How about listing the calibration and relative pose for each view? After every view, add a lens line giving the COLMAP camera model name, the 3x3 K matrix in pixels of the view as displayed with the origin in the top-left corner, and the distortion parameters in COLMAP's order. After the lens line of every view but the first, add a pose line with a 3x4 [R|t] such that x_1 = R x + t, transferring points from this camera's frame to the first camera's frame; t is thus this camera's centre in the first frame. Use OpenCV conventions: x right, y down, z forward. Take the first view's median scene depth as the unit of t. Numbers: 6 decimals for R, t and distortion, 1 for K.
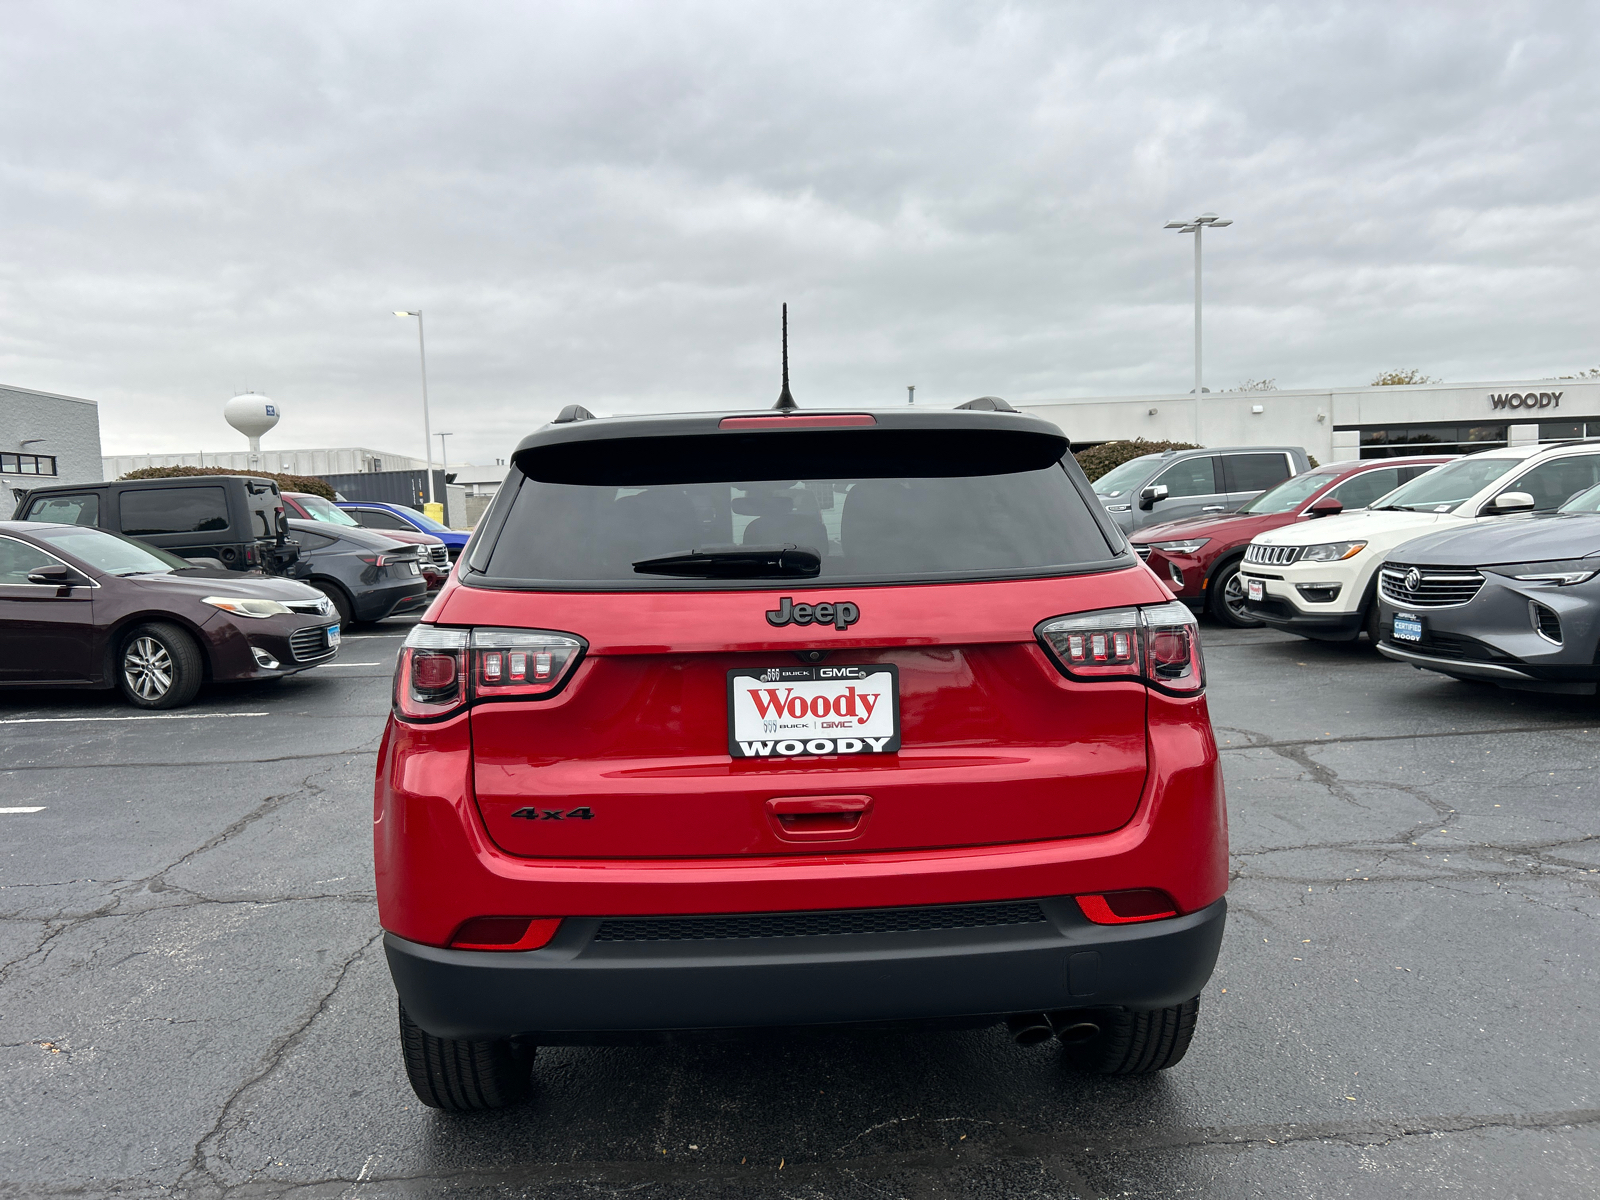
lens RADIAL K [[1189.5, 0, 793.5], [0, 1189.5, 588.8], [0, 0, 1]] dist [0.049774, -0.047561]
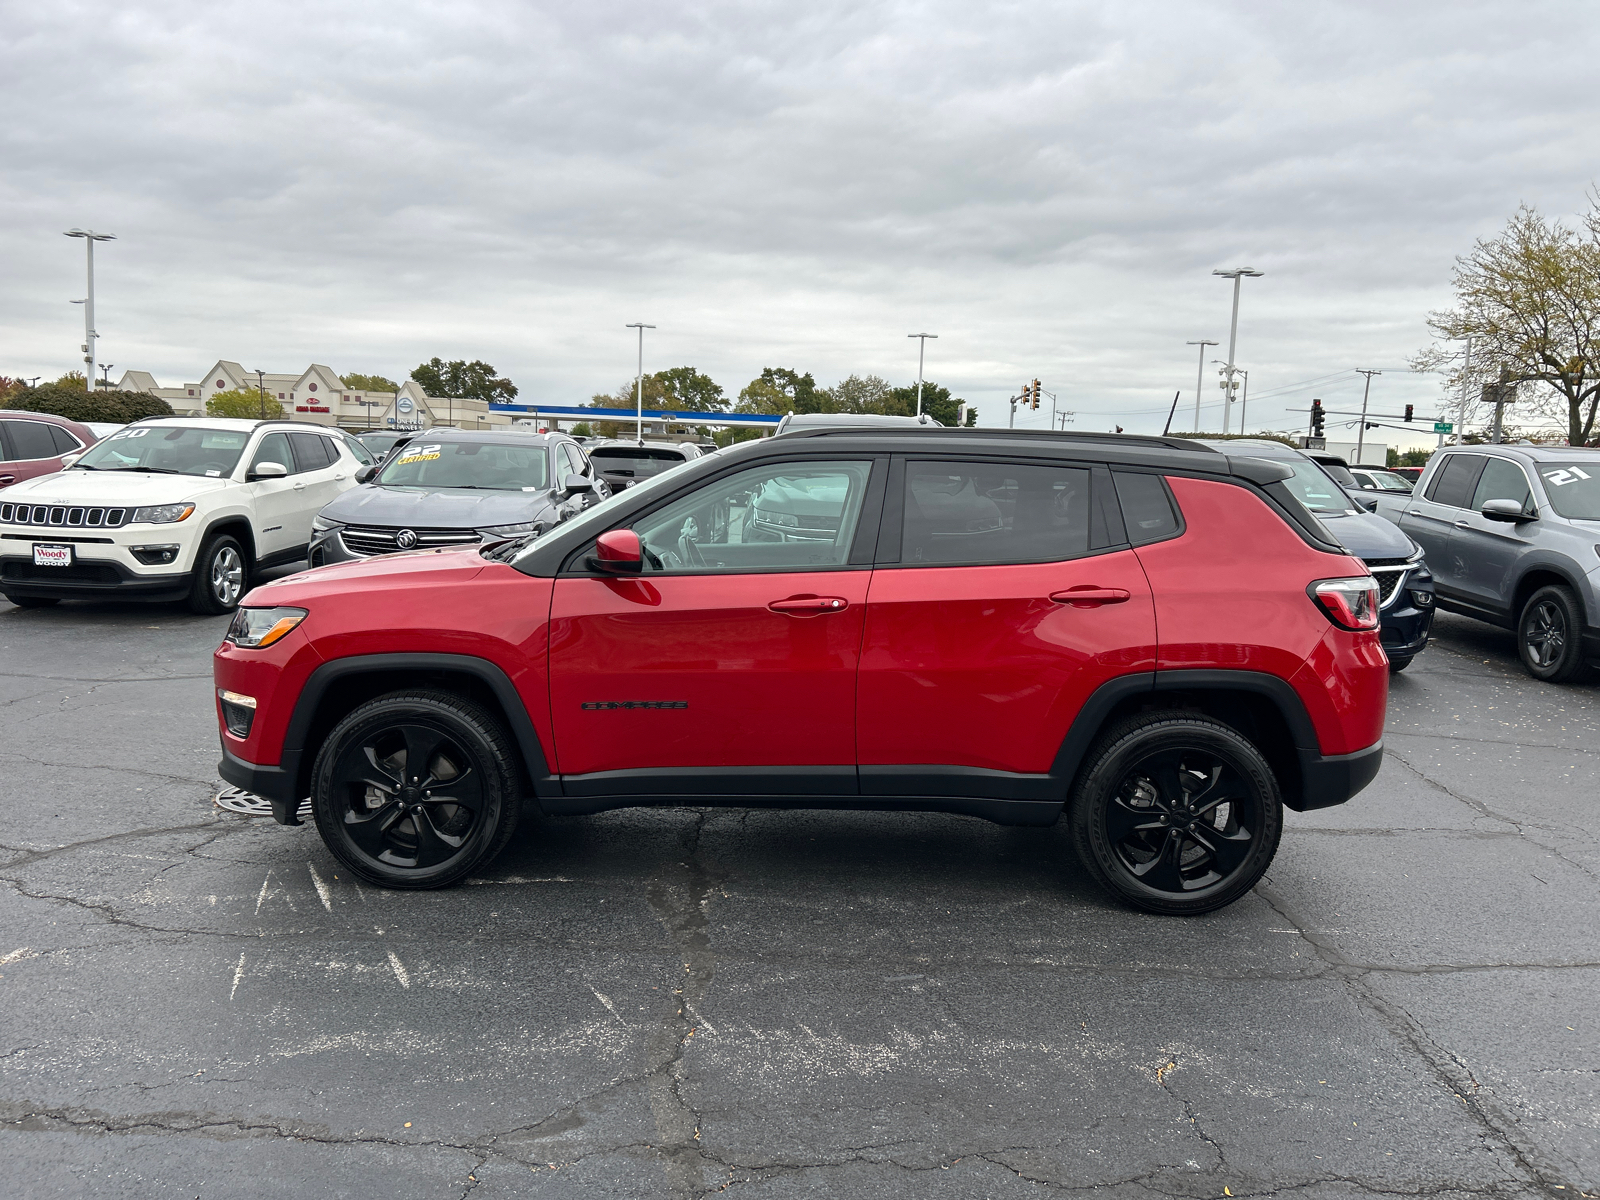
lens RADIAL K [[1172.7, 0, 767.2], [0, 1172.7, 652.1], [0, 0, 1]] dist [0.001010, -0.000459]
pose [[0.099963, -0.118737, 0.987881, -2.262783], [0.021964, 0.992875, 0.117115, -0.090279], [-0.994749, 0.009990, 0.101858, 1.809899]]
